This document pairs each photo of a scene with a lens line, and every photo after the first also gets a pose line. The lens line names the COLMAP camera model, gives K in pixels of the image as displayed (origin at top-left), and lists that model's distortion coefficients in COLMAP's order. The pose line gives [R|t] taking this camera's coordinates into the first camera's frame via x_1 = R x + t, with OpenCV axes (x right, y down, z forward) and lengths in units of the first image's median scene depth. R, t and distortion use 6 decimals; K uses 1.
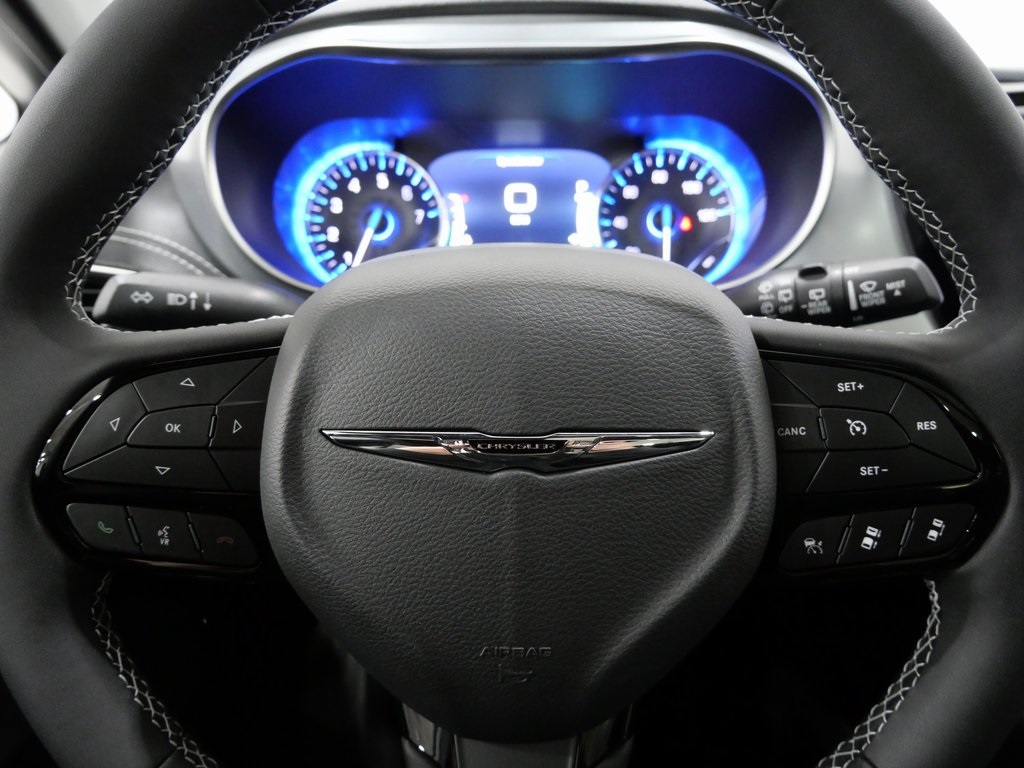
lens RADIAL K [[753.0, 0, 519.3], [0, 753.0, 383.3], [0, 0, 1]] dist [-0.040988, 0.013258]
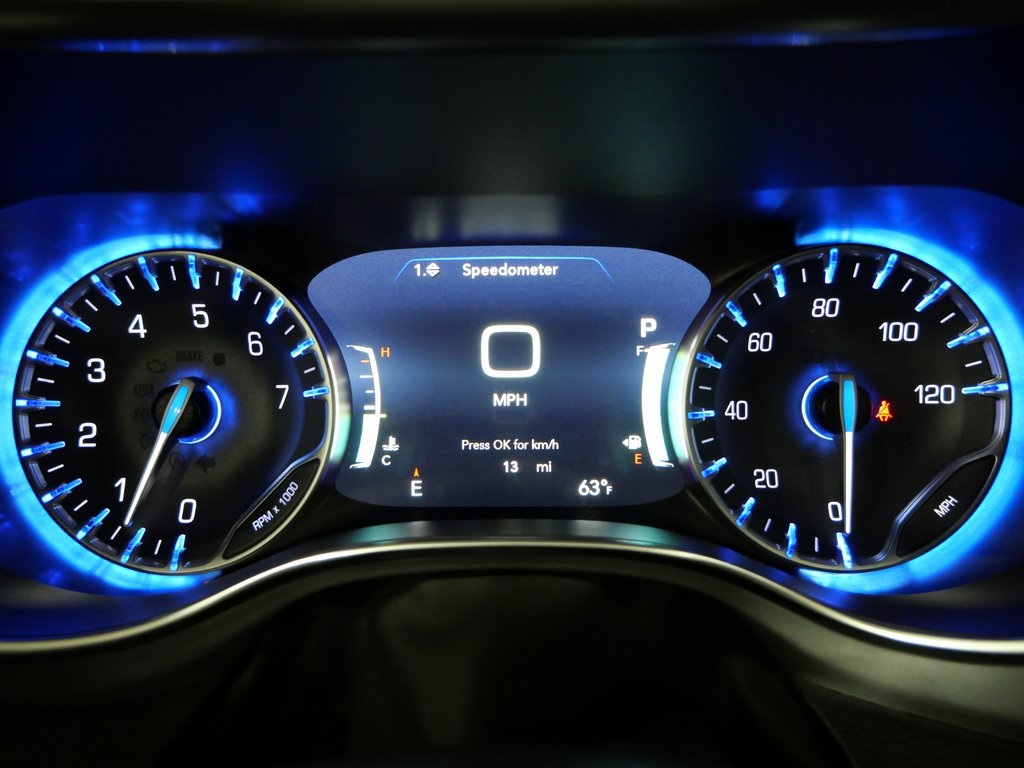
lens RADIAL K [[886.7, 0, 507.2], [0, 886.7, 382.7], [0, 0, 1]] dist [-0.013388, -0.010984]
pose [[0.999981, 0.000927, -0.006016, 0.002824], [-0.001268, 0.998375, -0.056966, -0.203404], [0.005953, 0.056972, 0.998358, 0.486595]]
